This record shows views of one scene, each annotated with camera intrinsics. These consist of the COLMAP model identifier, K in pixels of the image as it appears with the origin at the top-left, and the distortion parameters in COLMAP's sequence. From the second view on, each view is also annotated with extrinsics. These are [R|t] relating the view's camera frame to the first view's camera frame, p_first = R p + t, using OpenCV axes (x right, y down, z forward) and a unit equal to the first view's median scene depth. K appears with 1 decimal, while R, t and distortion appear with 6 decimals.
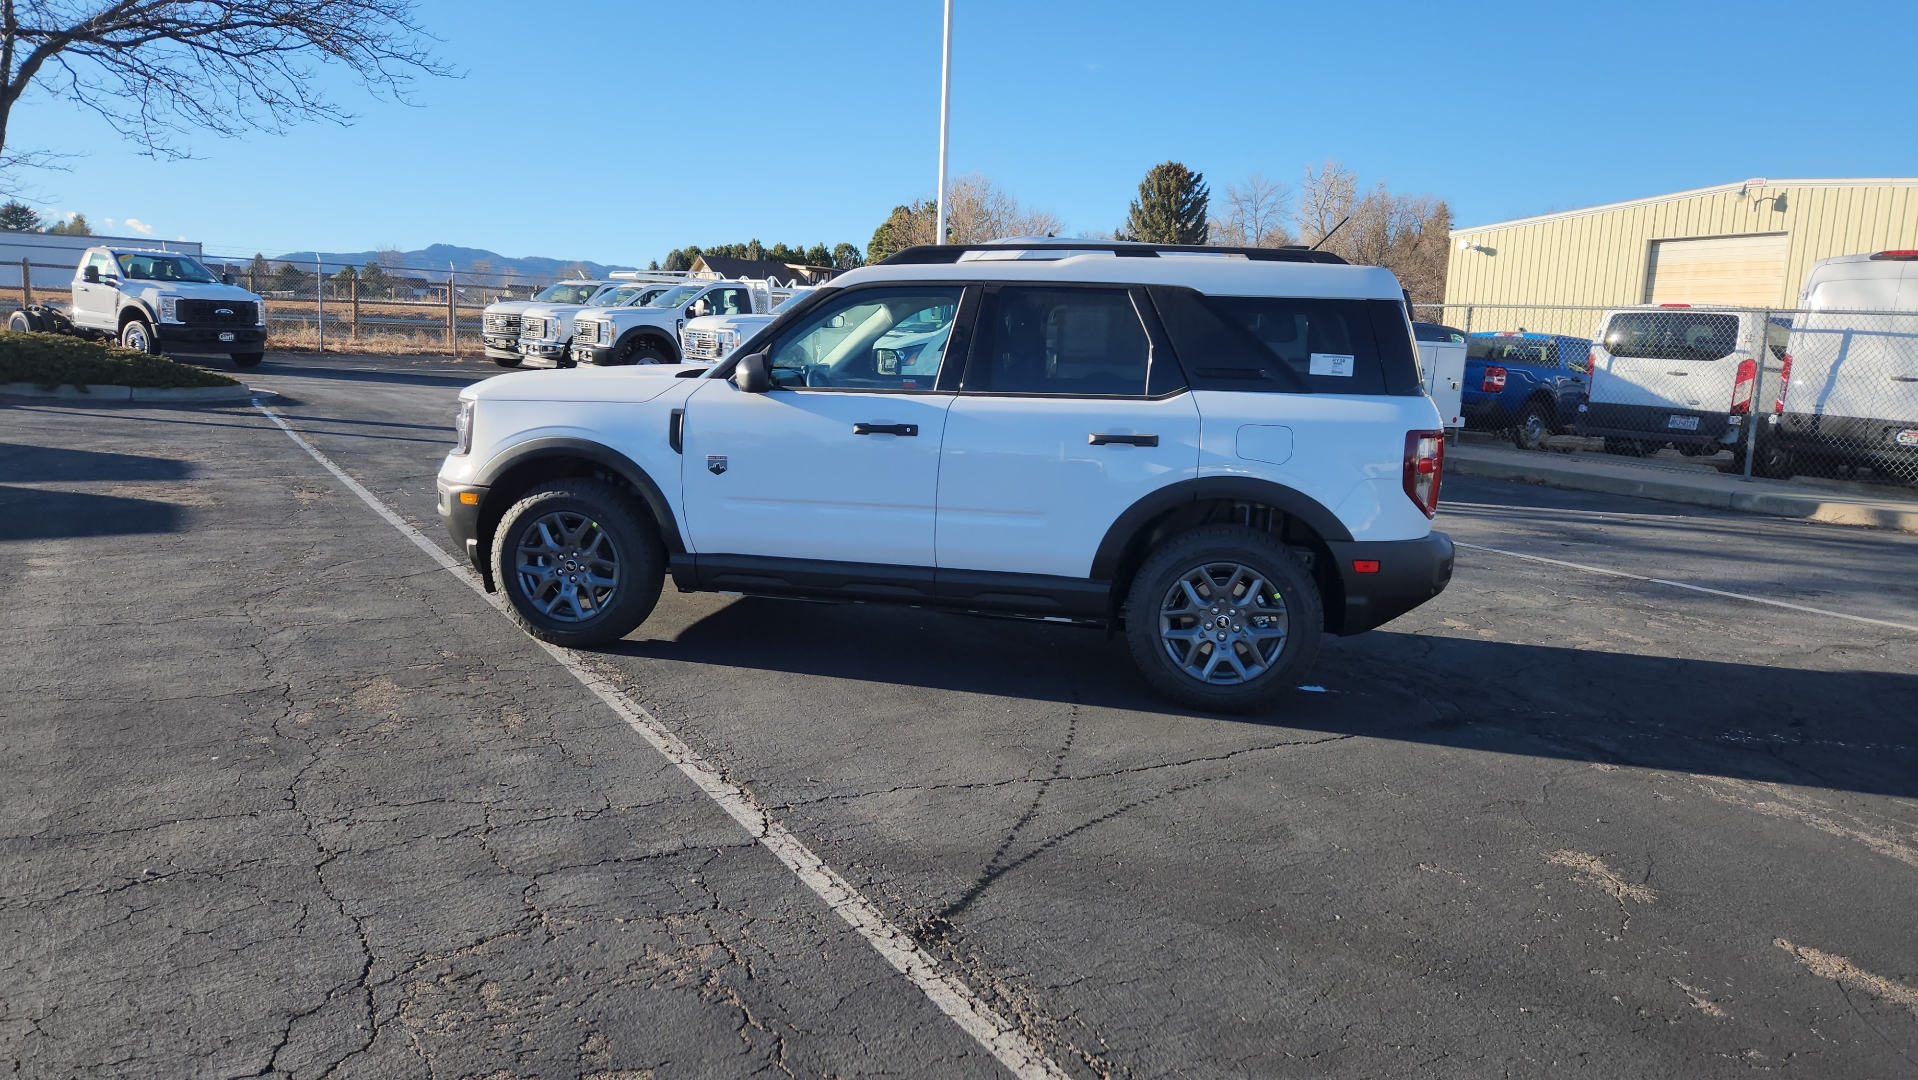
lens RADIAL K [[1276.3, 0, 920.2], [0, 1276.3, 531.5], [0, 0, 1]] dist [0.072444, -0.057555]
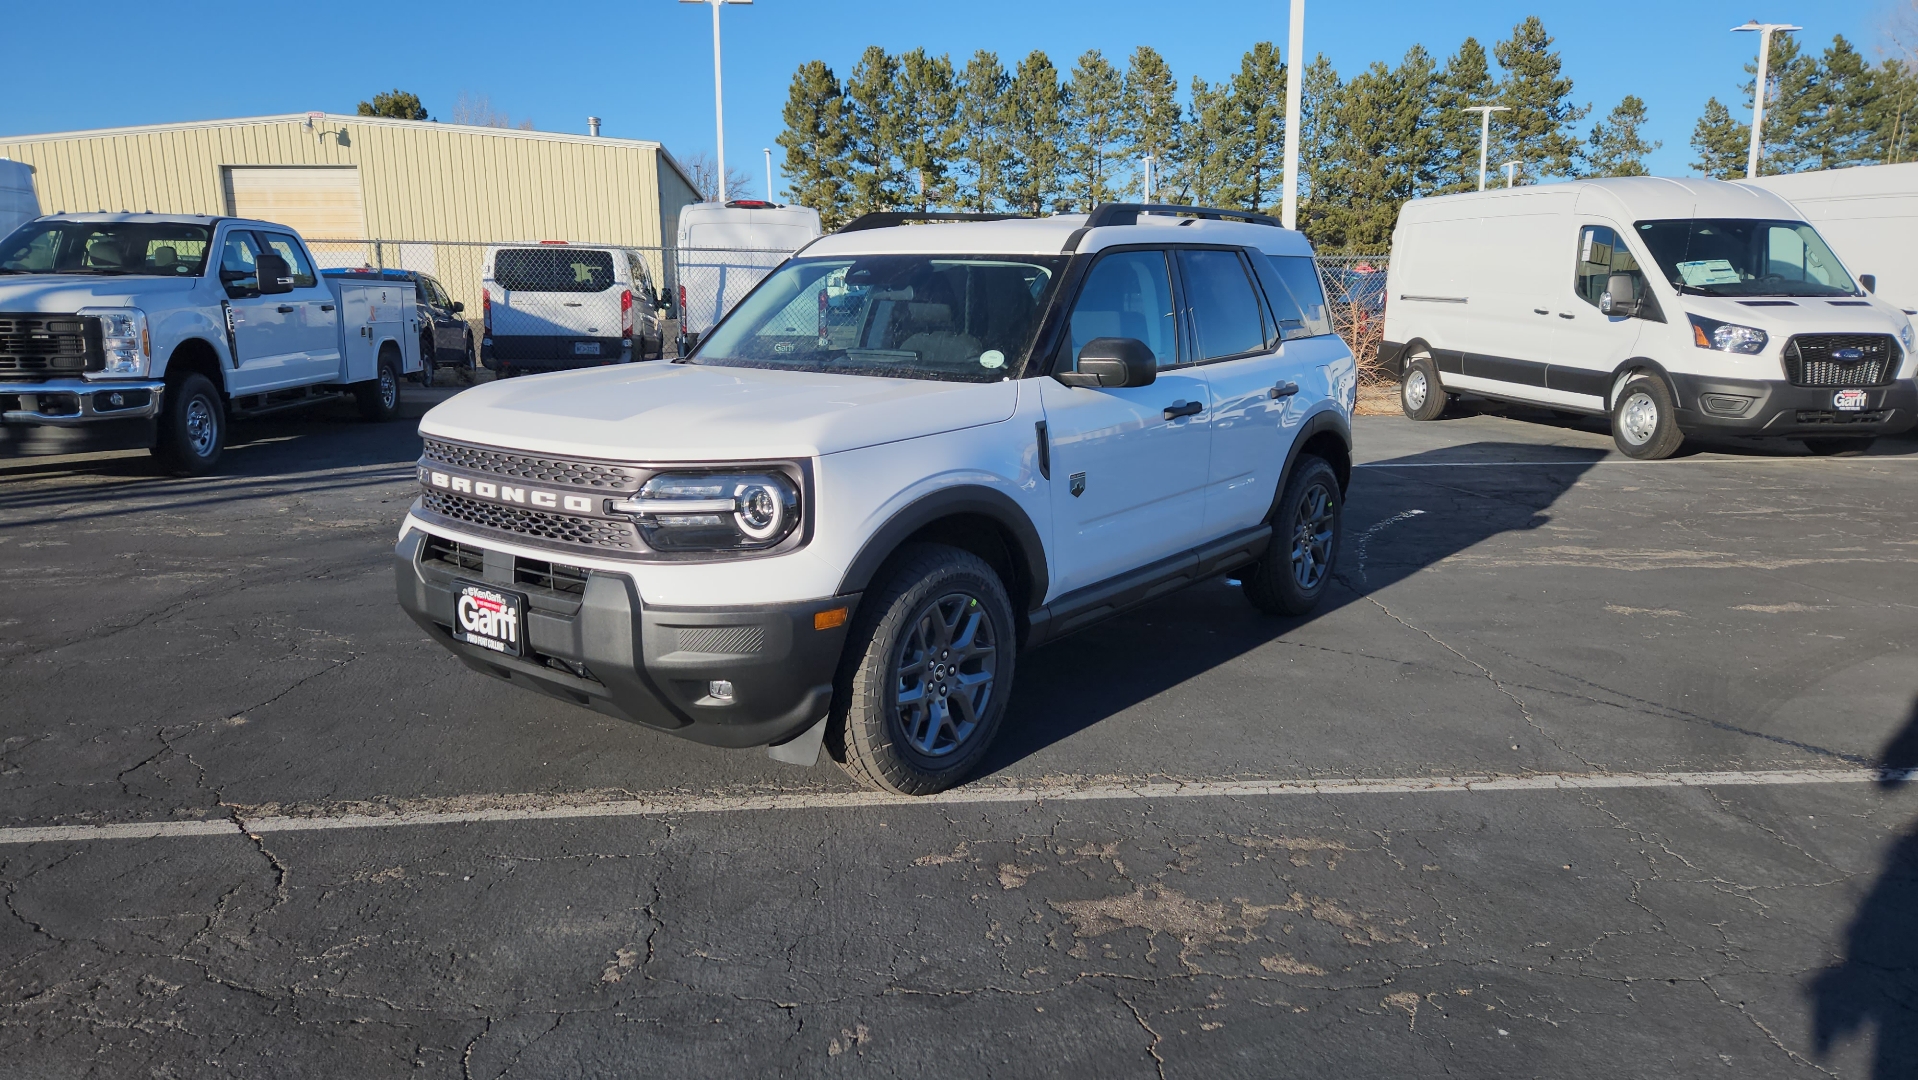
lens RADIAL K [[1282.1, 0, 935.3], [0, 1282.1, 538.0], [0, 0, 1]] dist [0.078380, -0.067145]
pose [[0.429747, -0.210733, 0.878014, -0.899372], [0.156973, 0.975014, 0.157183, -0.158070], [-0.889200, 0.070276, 0.452089, 0.723304]]
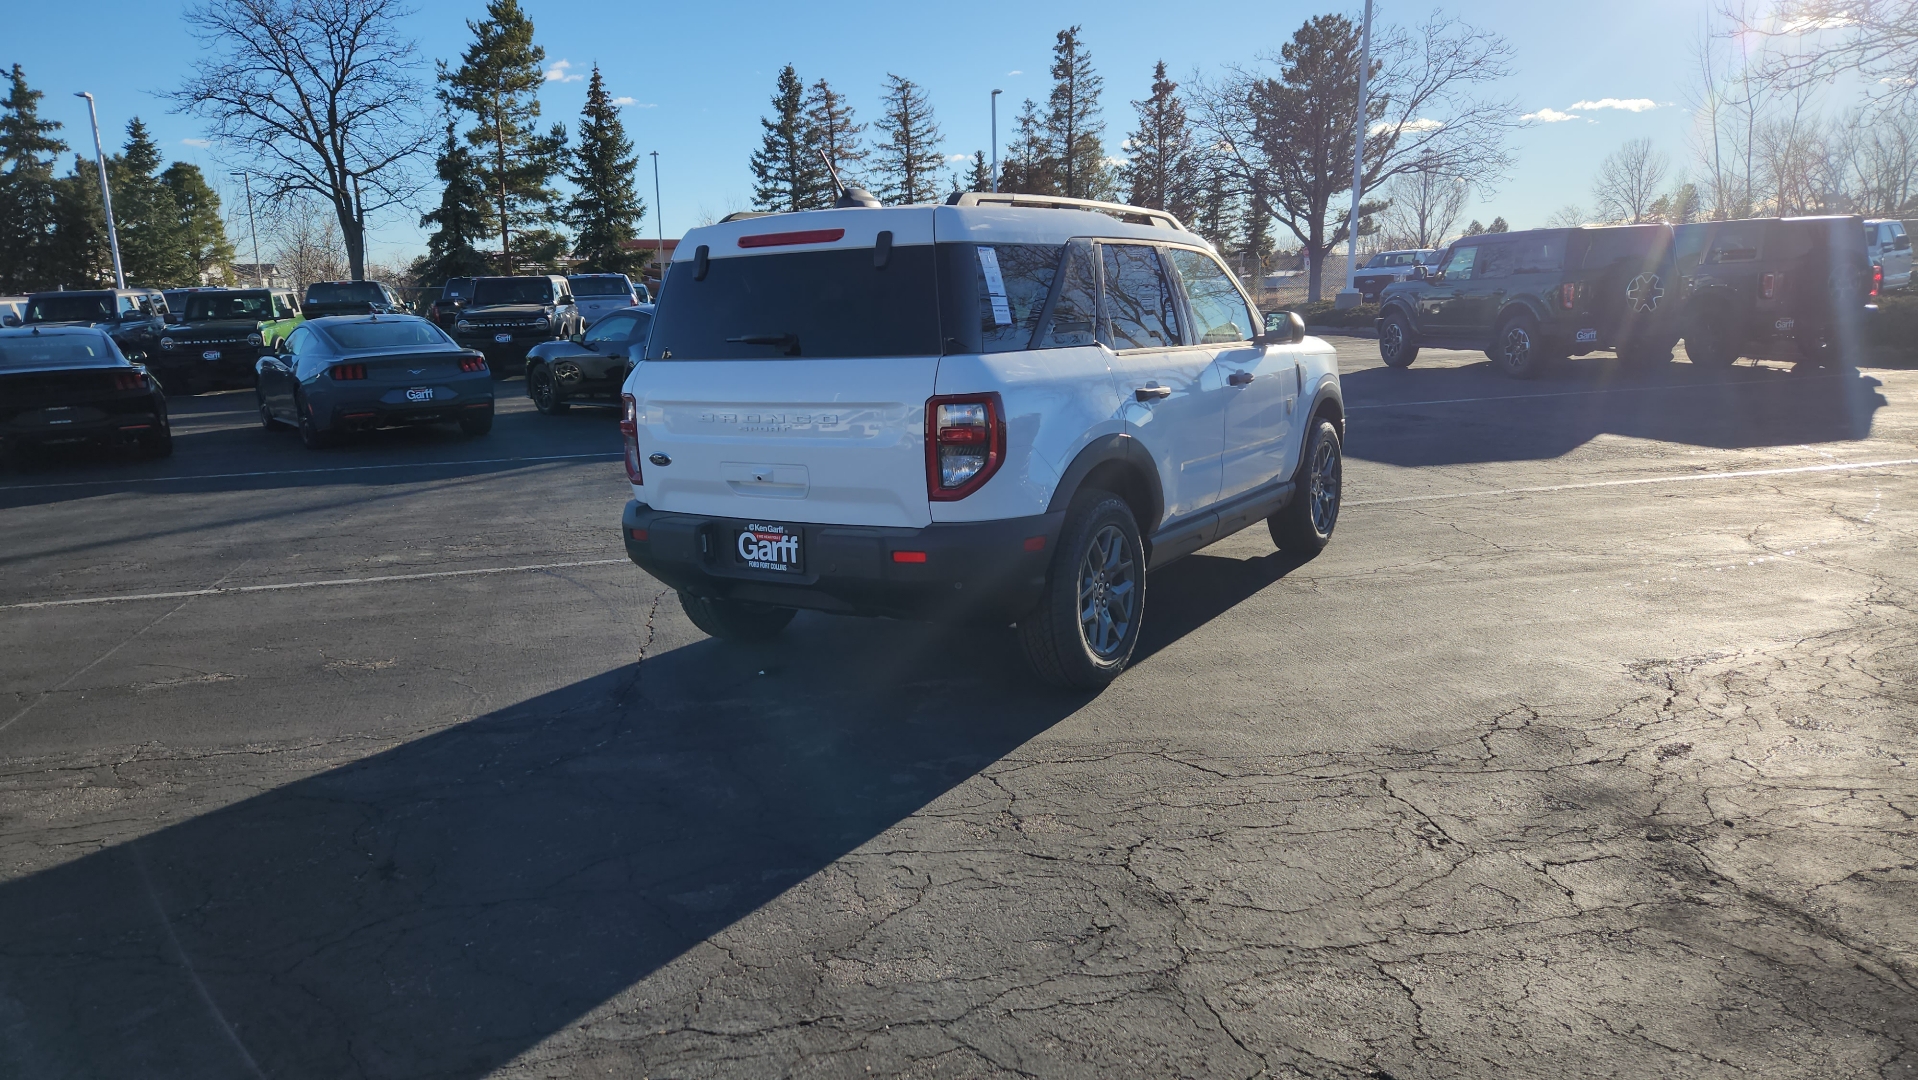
lens RADIAL K [[1269.1, 0, 929.7], [0, 1269.1, 542.6], [0, 0, 1]] dist [0.074066, -0.053650]
pose [[-0.340627, 0.145364, -0.928893, 1.161200], [-0.123300, 0.972536, 0.197409, -0.176562], [0.932078, 0.181775, -0.313349, 1.431168]]
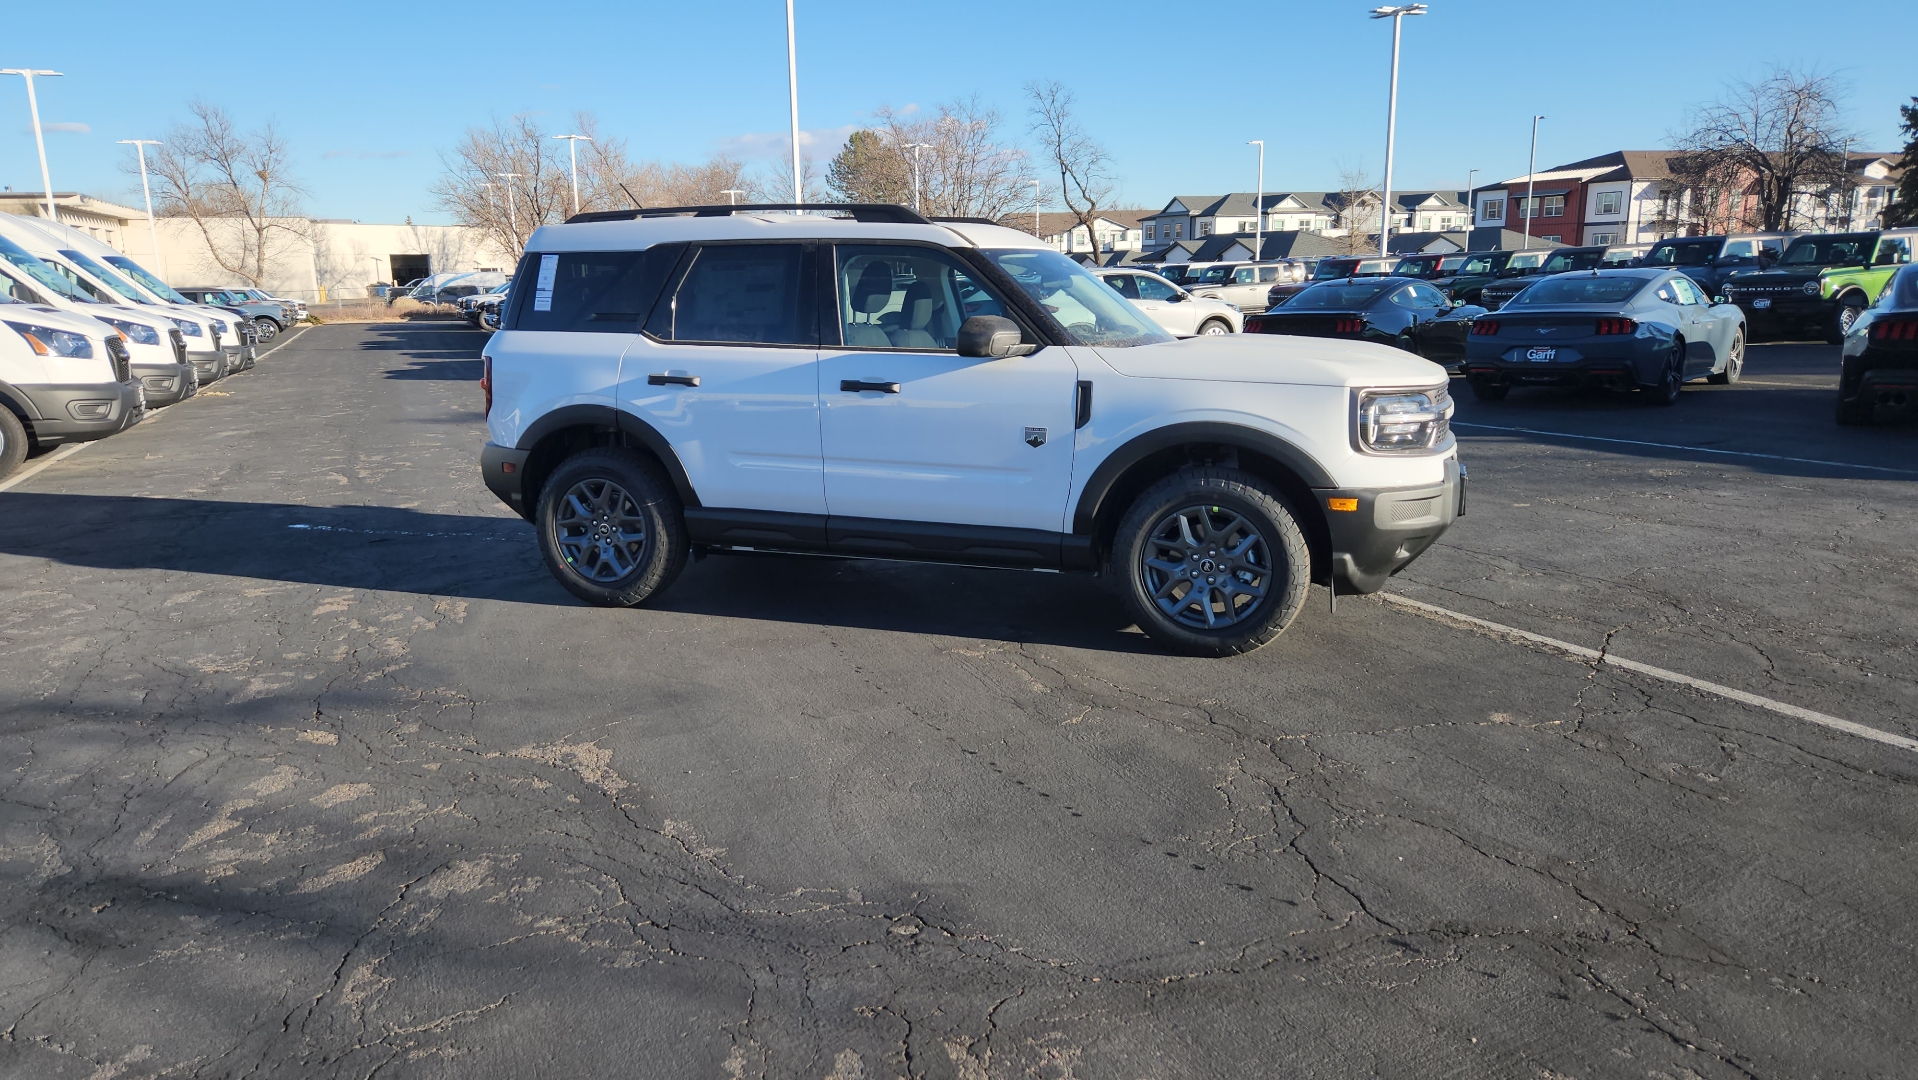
lens RADIAL K [[1276.3, 0, 920.2], [0, 1276.3, 531.5], [0, 0, 1]] dist [0.072444, -0.057555]
pose [[-0.989857, -0.053357, 0.131670, -0.122849], [-0.005414, 0.940289, 0.340333, -0.363071], [-0.141967, 0.336168, -0.931041, 2.270982]]
